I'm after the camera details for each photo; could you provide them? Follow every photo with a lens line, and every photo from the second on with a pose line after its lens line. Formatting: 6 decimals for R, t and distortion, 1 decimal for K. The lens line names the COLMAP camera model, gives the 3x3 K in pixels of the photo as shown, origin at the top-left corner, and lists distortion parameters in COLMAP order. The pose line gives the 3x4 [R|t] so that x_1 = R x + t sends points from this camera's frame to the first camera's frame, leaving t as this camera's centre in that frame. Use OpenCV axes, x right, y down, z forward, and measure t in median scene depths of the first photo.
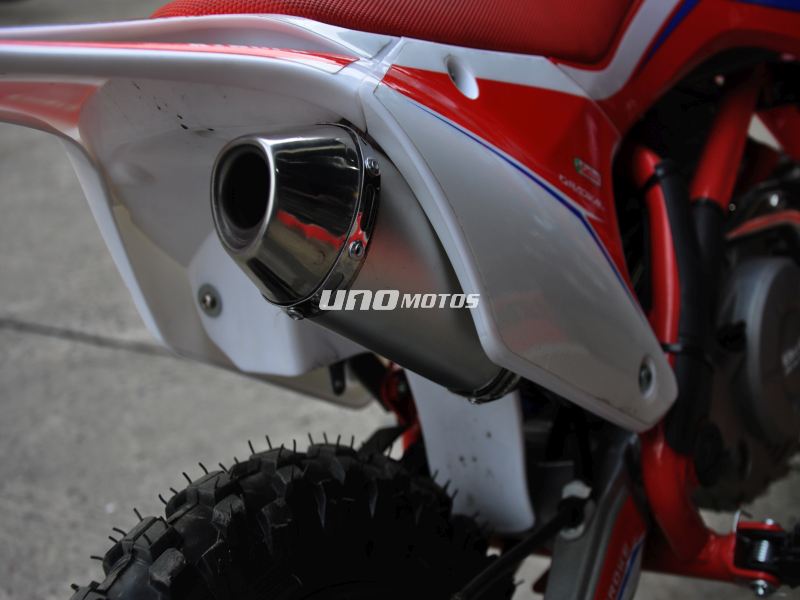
lens RADIAL K [[1218.3, 0, 400.0], [0, 1218.3, 300.0], [0, 0, 1]] dist [0.016929, 0.074044]
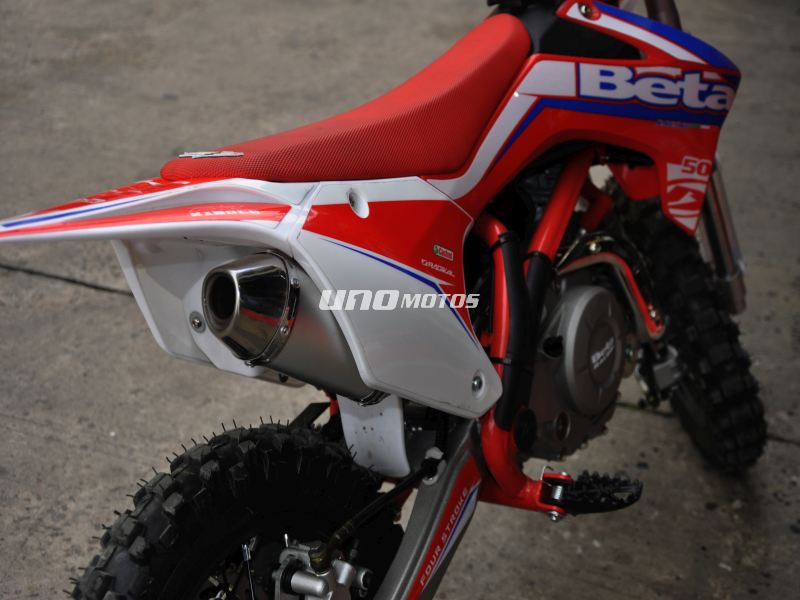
lens RADIAL K [[1224.1, 0, 400.0], [0, 1224.1, 300.0], [0, 0, 1]] dist [-0.028151, -0.018240]
pose [[0.999540, 0.021831, 0.021056, 0.064679], [-0.023545, 0.996109, 0.084932, -0.168926], [-0.019120, -0.085388, 0.996164, -0.529014]]
